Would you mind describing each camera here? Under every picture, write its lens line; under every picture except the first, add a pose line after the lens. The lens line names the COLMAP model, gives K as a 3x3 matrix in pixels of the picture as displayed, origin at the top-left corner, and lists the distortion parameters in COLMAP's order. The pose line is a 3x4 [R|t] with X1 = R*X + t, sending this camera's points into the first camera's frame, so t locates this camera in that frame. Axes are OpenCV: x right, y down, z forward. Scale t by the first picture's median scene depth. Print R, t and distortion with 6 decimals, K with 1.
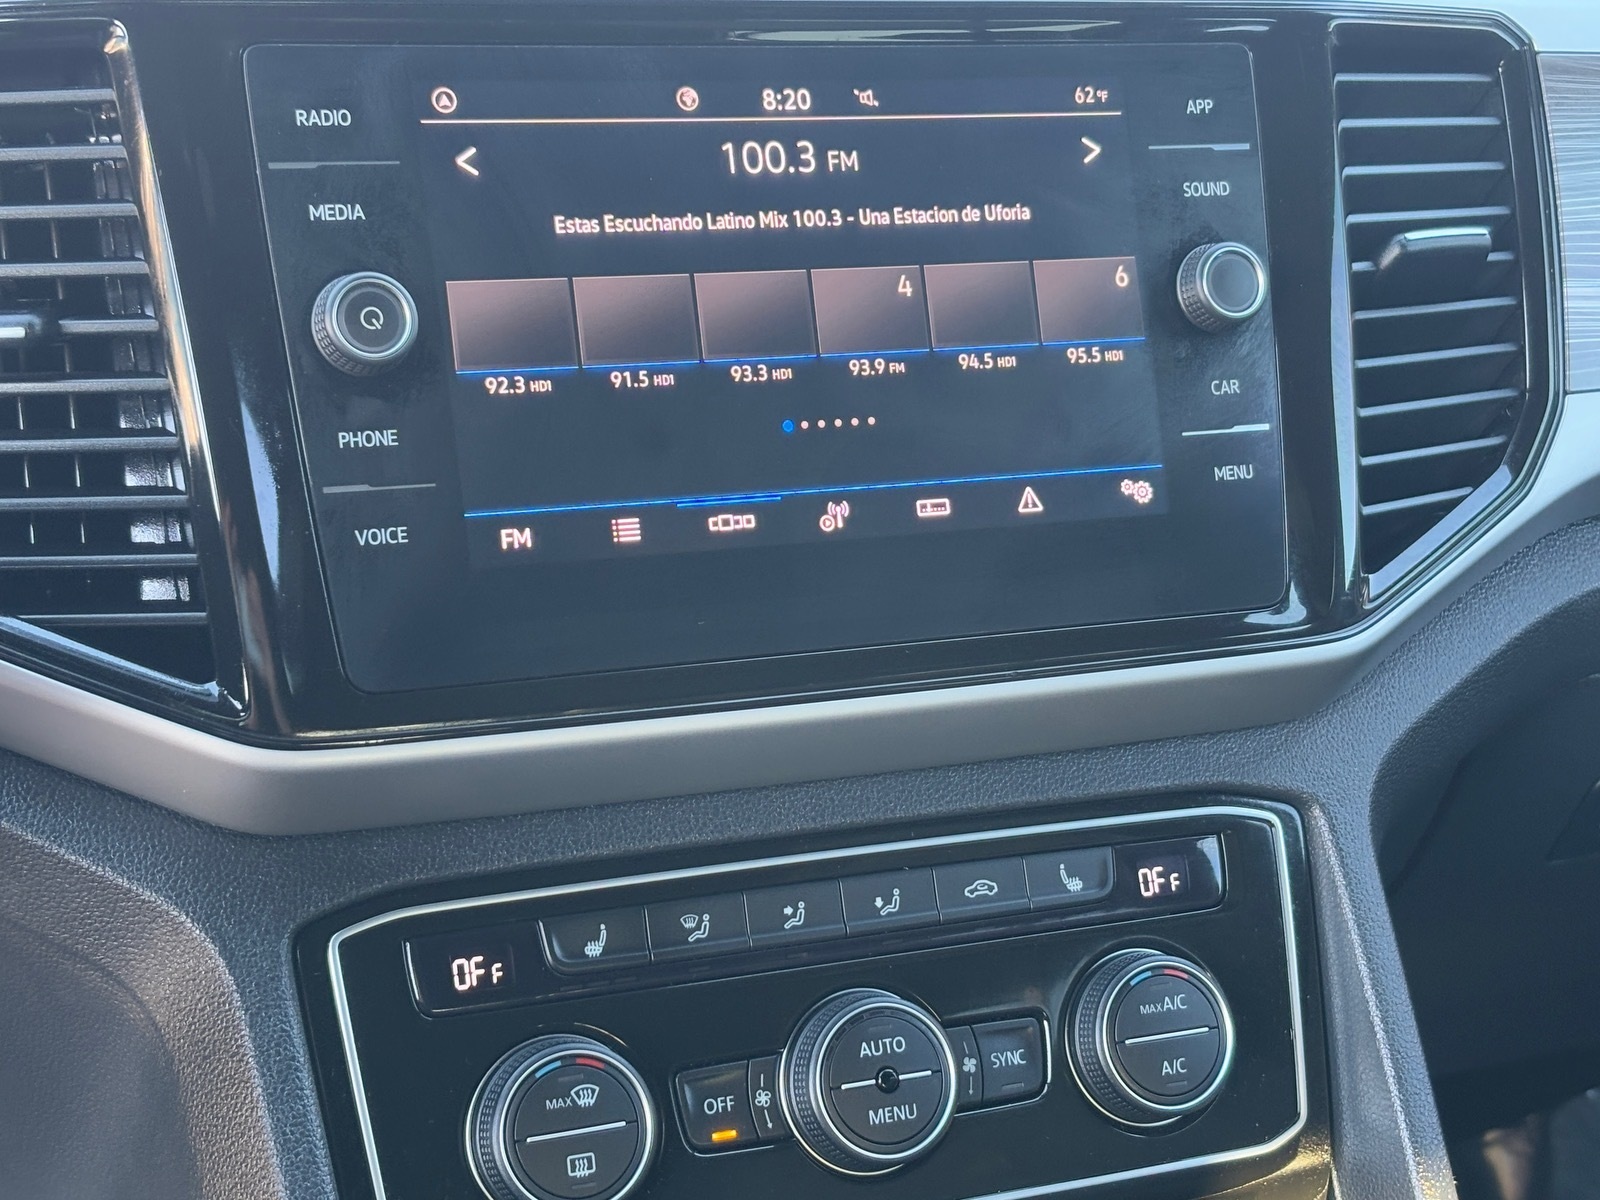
lens RADIAL K [[2708.8, 0, 795.0], [0, 2708.8, 592.5], [0, 0, 1]] dist [0.121912, 0.000000]
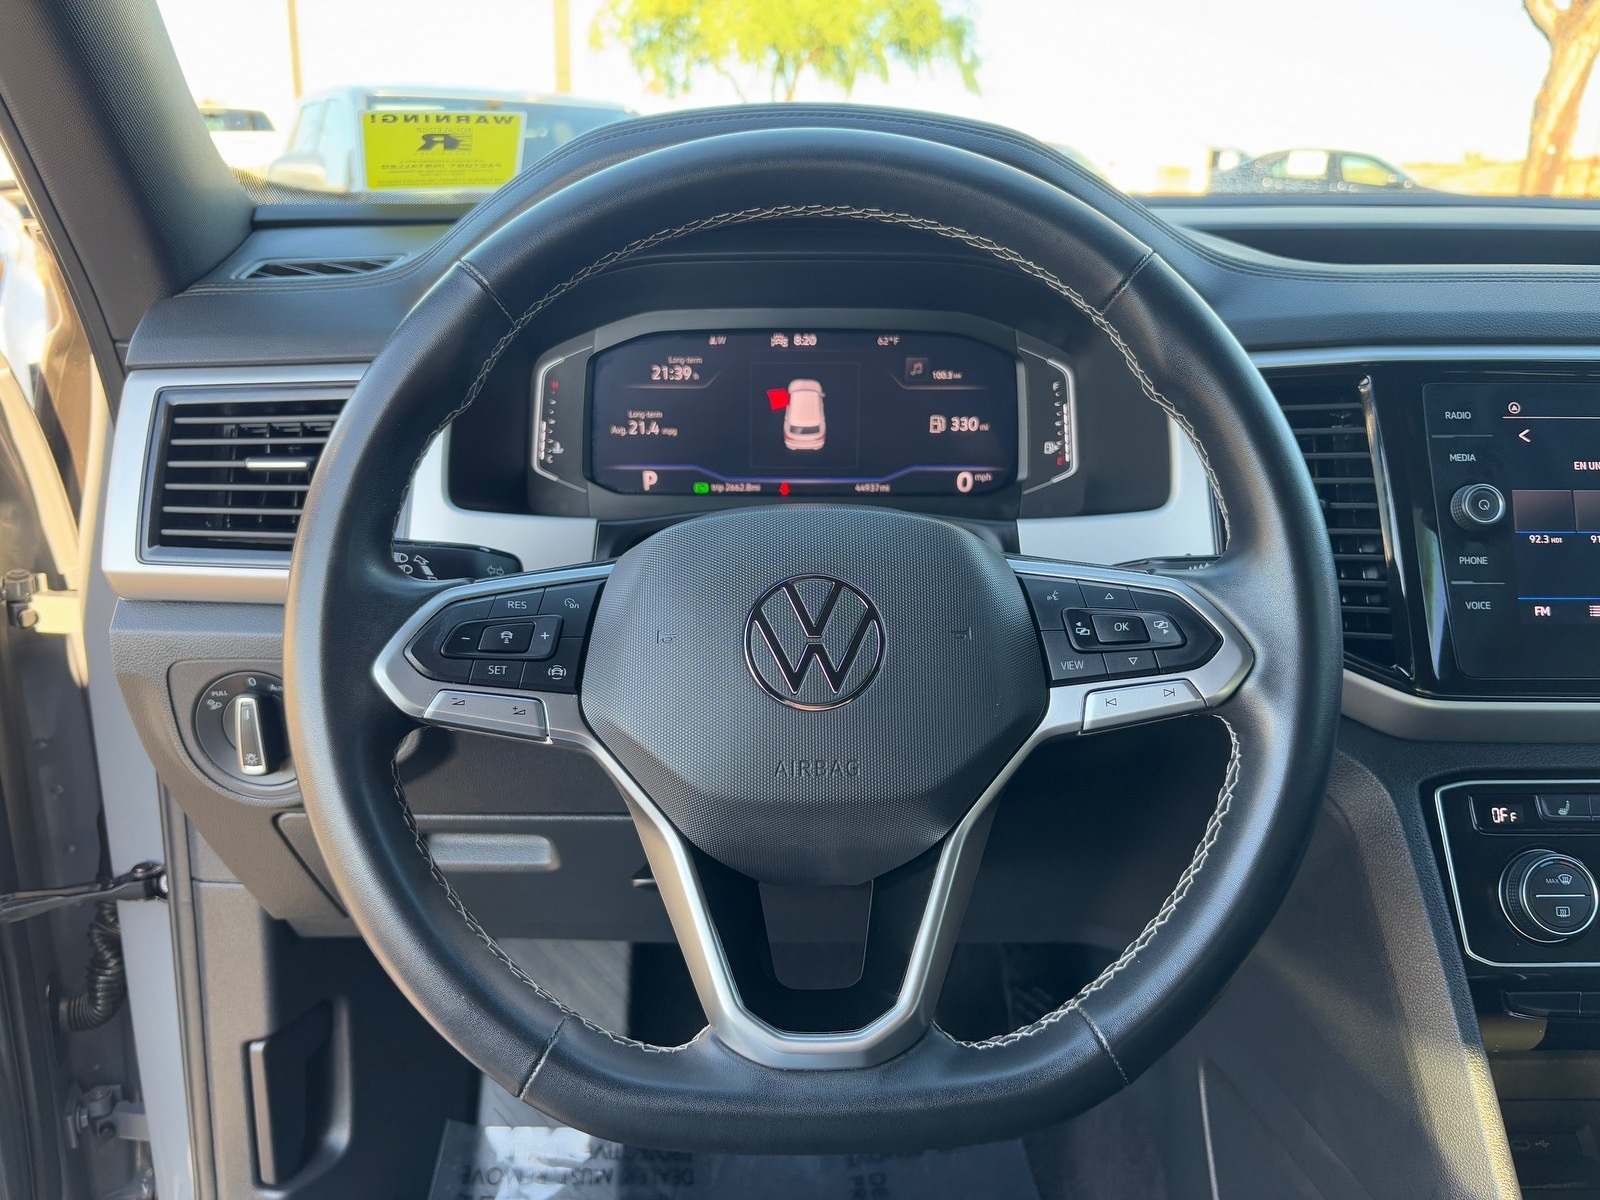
lens RADIAL K [[1236.0, 0, 793.8], [0, 1236.0, 603.5], [0, 0, 1]] dist [0.030375, -0.037628]
pose [[0.919876, 0.059890, -0.387609, -0.251530], [-0.078971, 0.996315, -0.033471, 0.049950], [0.384176, 0.061399, 0.921216, -0.112369]]
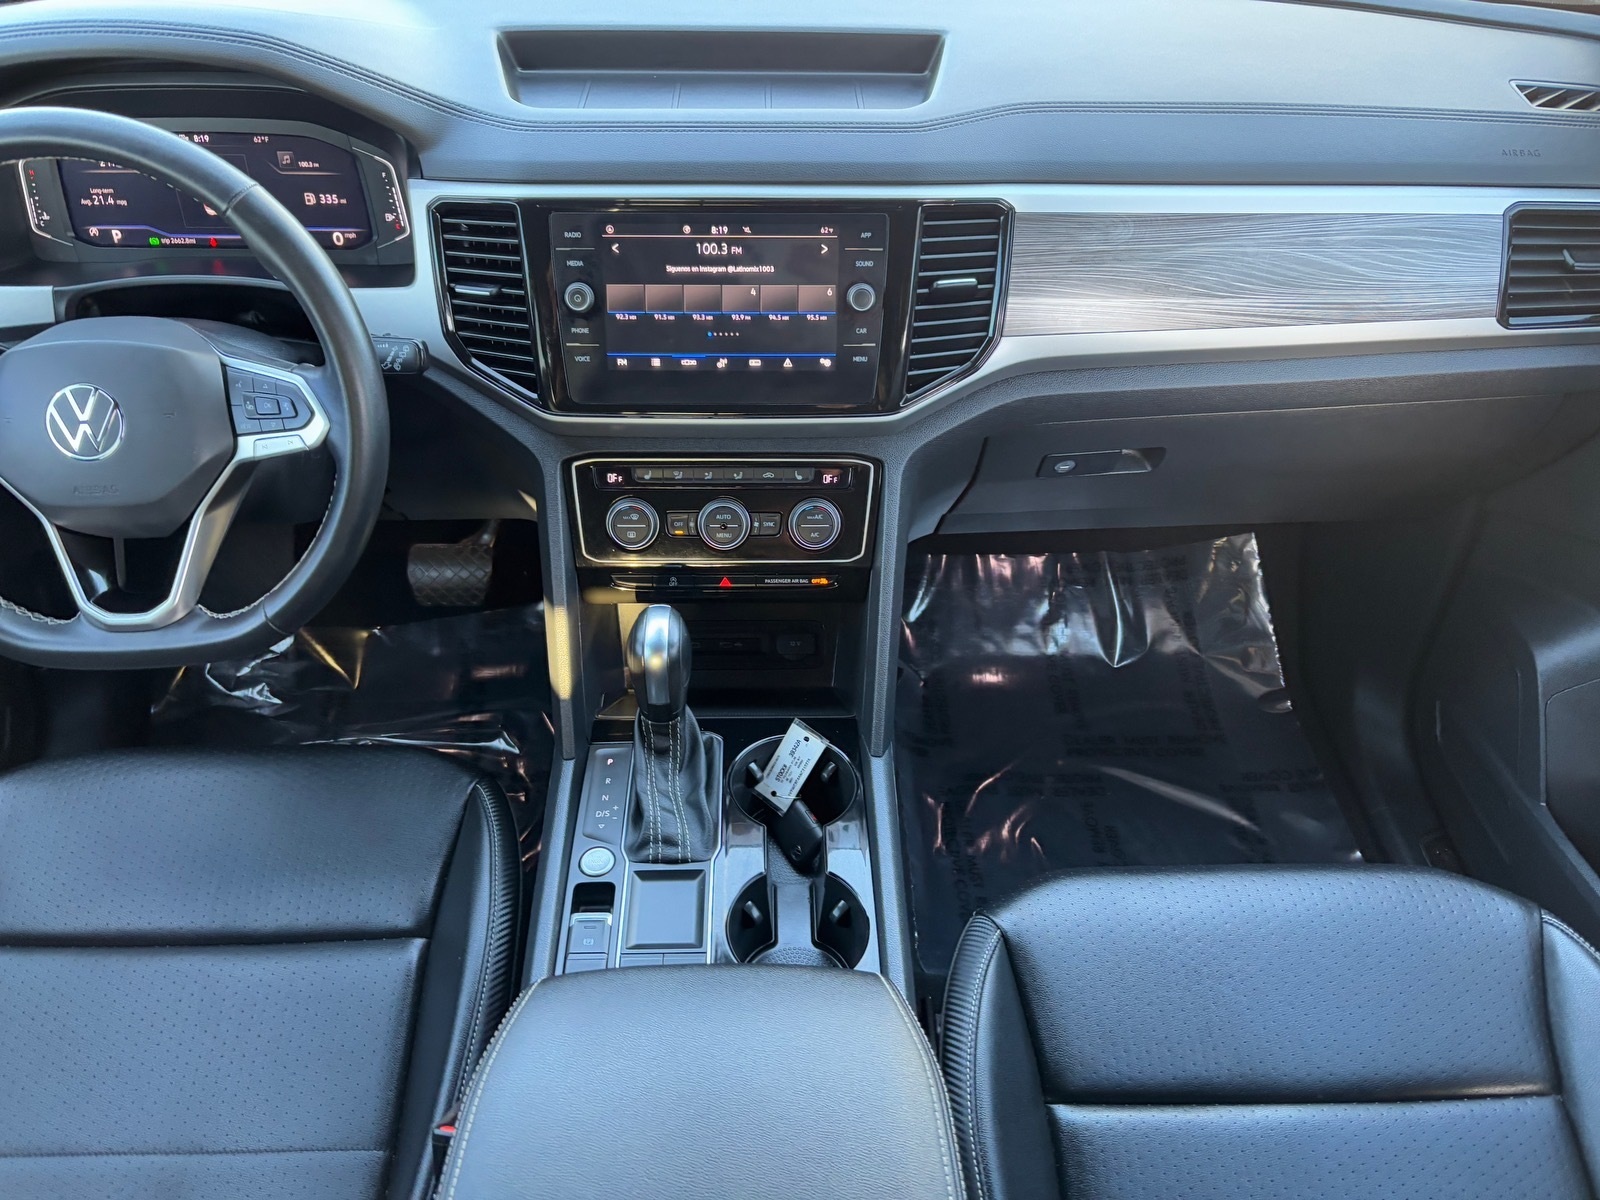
lens RADIAL K [[1236.0, 0, 802.6], [0, 1236.0, 602.4], [0, 0, 1]] dist [0.030375, -0.037628]
pose [[0.927960, 0.205365, -0.310990, 0.643554], [-0.084505, 0.928686, 0.361111, -0.313566], [0.362972, -0.308817, 0.879138, -0.399793]]
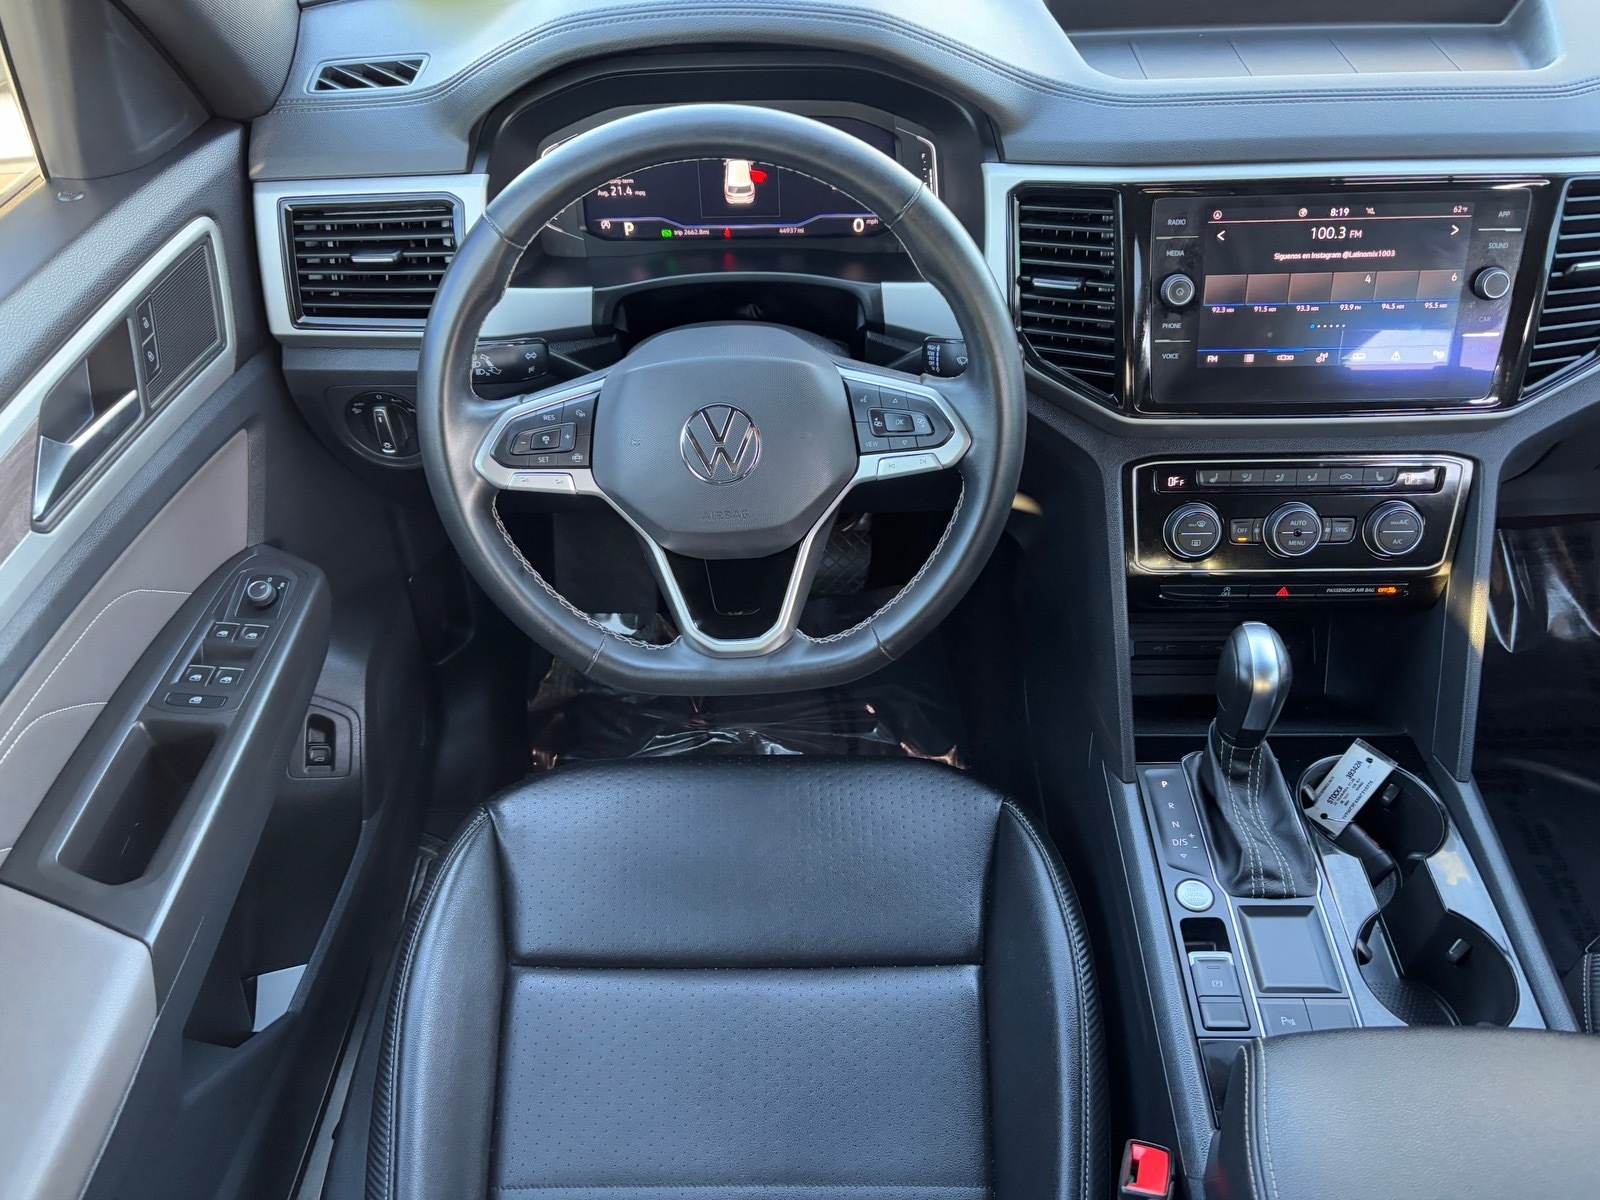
lens RADIAL K [[1236.0, 0, 795.0], [0, 1236.0, 614.3], [0, 0, 1]] dist [0.030375, -0.037628]
pose [[0.909194, 0.221859, -0.352342, 0.031698], [-0.057681, 0.905170, 0.421117, -0.322278], [0.412358, -0.362553, 0.835773, -0.525226]]
